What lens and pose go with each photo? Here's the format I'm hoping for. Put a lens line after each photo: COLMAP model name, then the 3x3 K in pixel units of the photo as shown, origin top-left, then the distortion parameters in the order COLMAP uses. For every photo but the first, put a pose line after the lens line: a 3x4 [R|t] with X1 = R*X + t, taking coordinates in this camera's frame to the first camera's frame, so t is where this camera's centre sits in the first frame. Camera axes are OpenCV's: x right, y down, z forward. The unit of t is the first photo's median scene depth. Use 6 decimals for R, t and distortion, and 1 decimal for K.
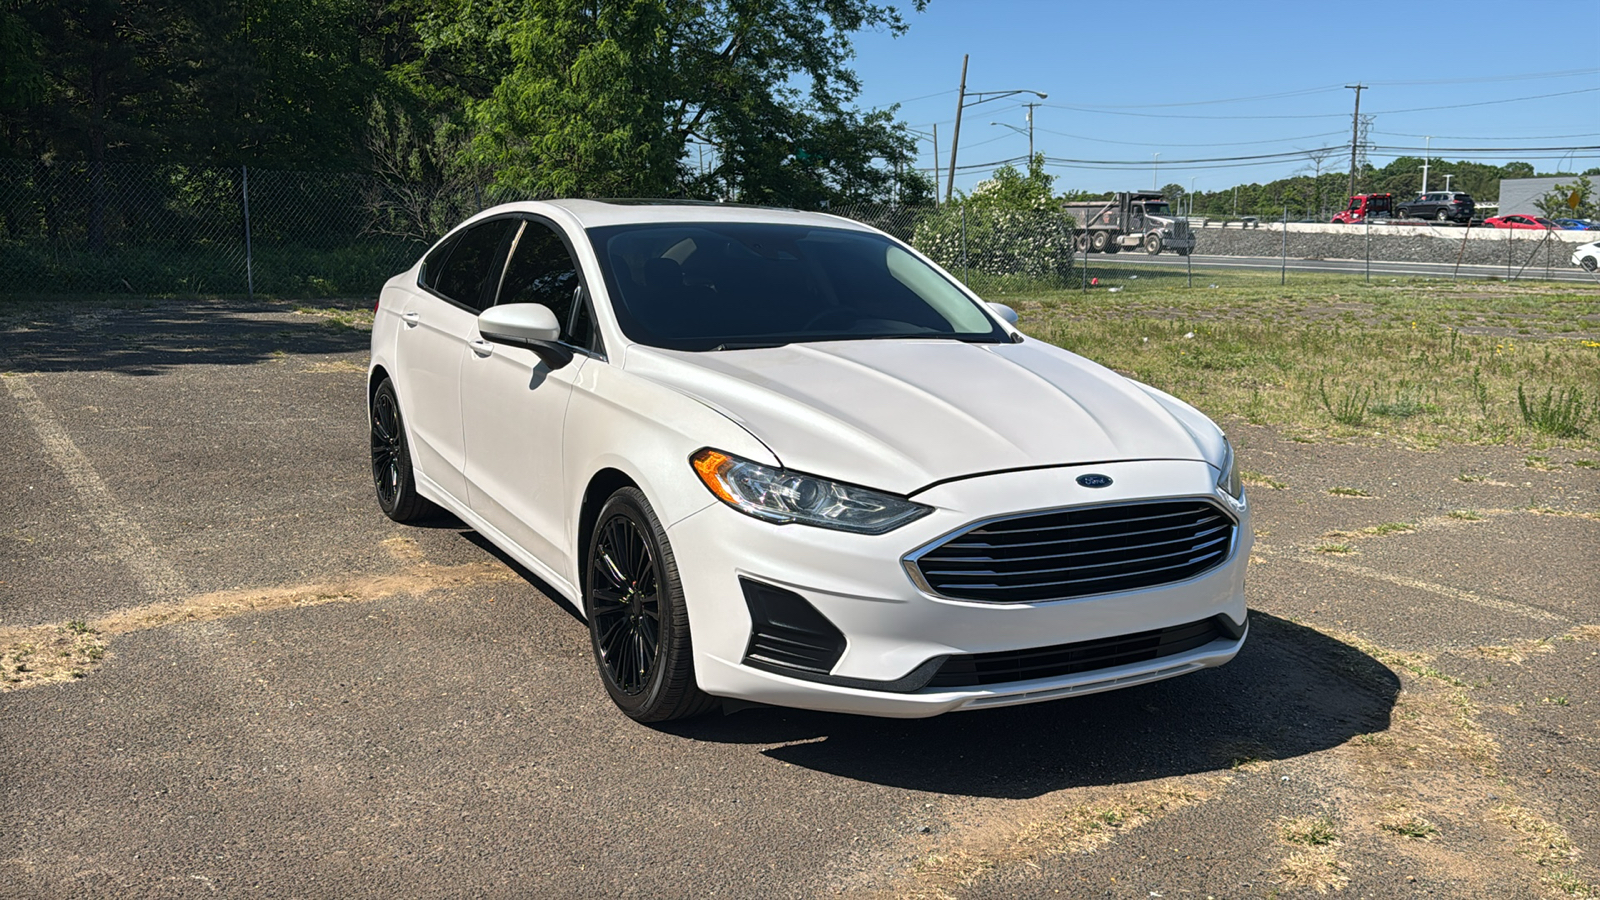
lens RADIAL K [[1364.4, 0, 787.0], [0, 1364.4, 446.7], [0, 0, 1]] dist [0.132426, -0.238070]
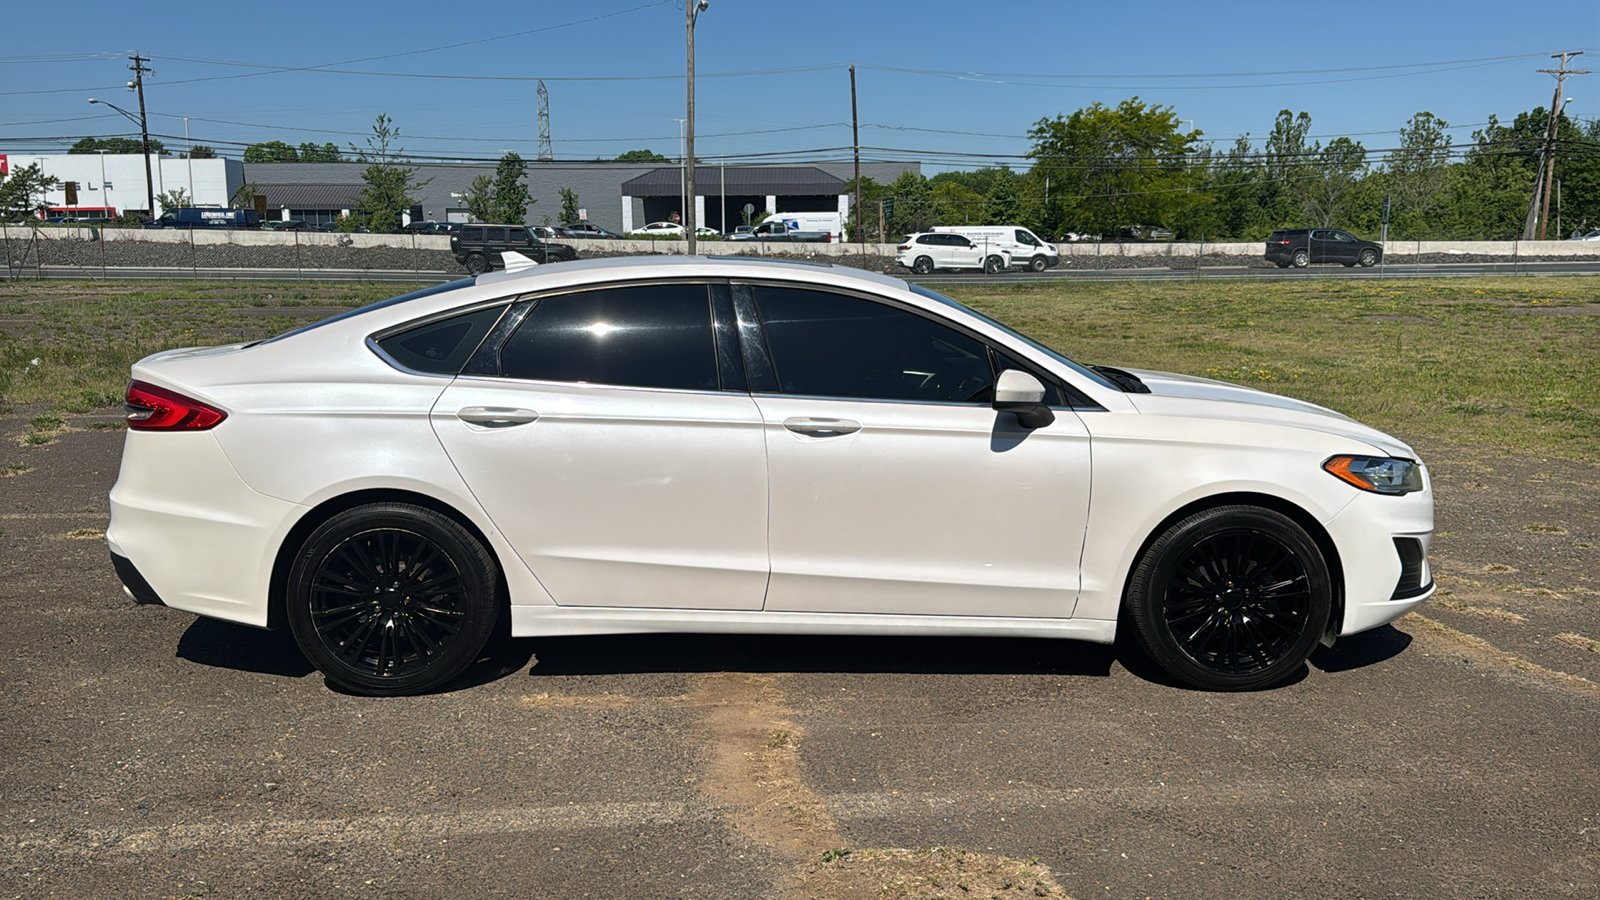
lens RADIAL K [[1364.4, 0, 788.8], [0, 1364.4, 456.7], [0, 0, 1]] dist [0.132426, -0.238070]
pose [[0.438467, -0.154578, 0.885354, -0.892767], [0.142781, 0.984568, 0.101188, -0.126478], [-0.887333, 0.082045, 0.453771, 0.514944]]
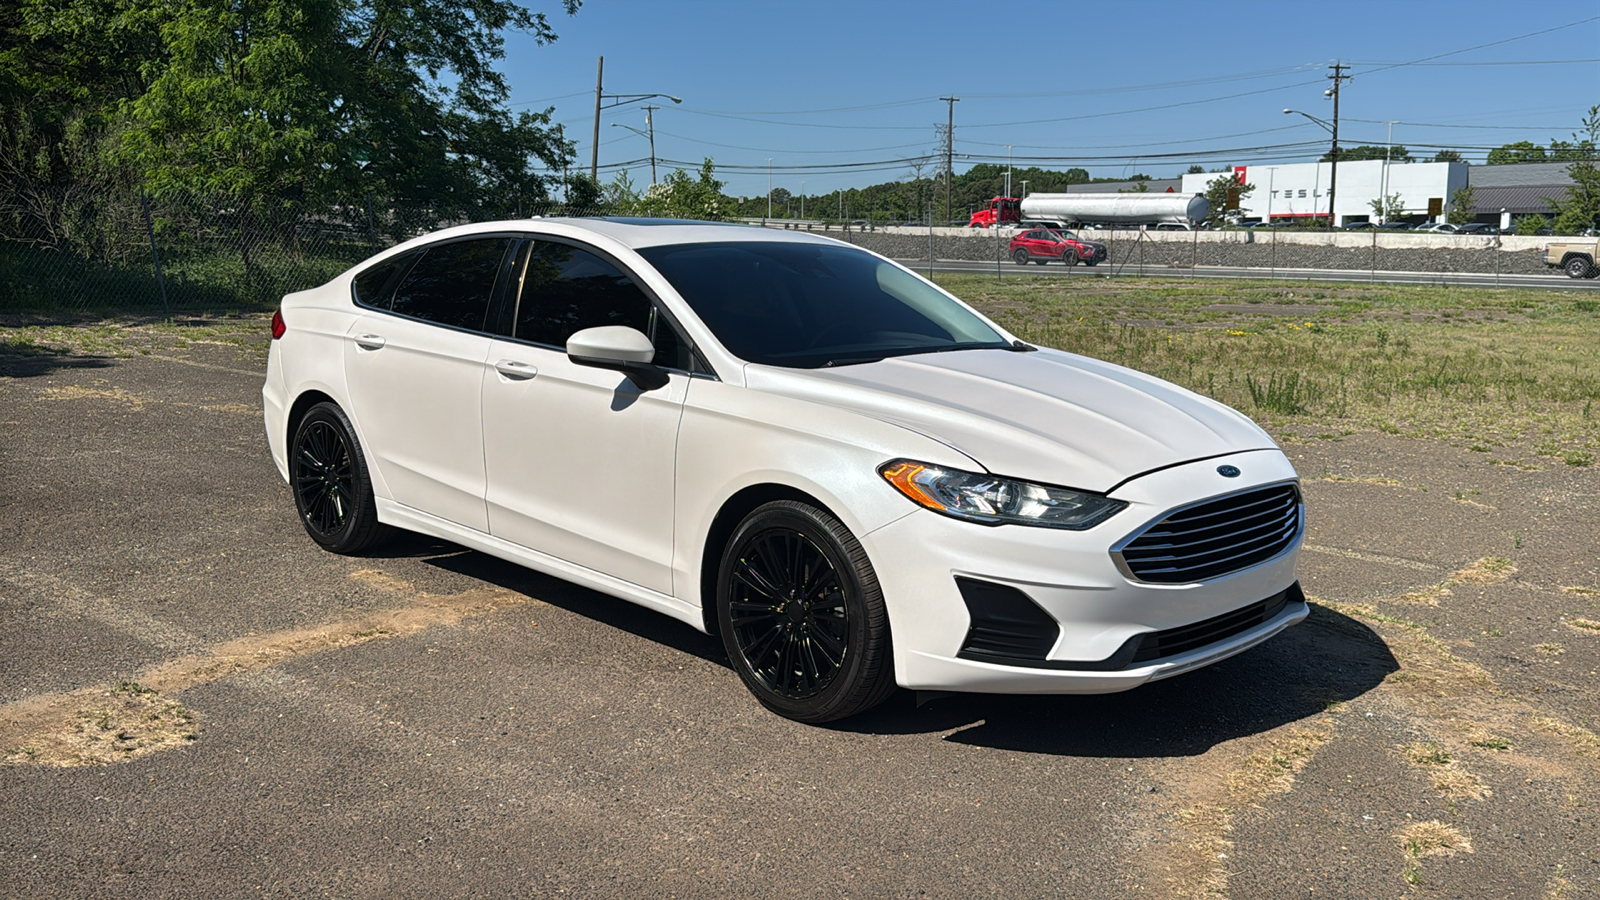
lens RADIAL K [[1364.4, 0, 789.6], [0, 1364.4, 456.3], [0, 0, 1]] dist [0.132426, -0.238070]
pose [[0.962301, -0.049146, 0.267511, -0.255176], [0.047567, 0.998791, 0.012384, -0.011215], [-0.267796, 0.000808, 0.963475, -0.003510]]
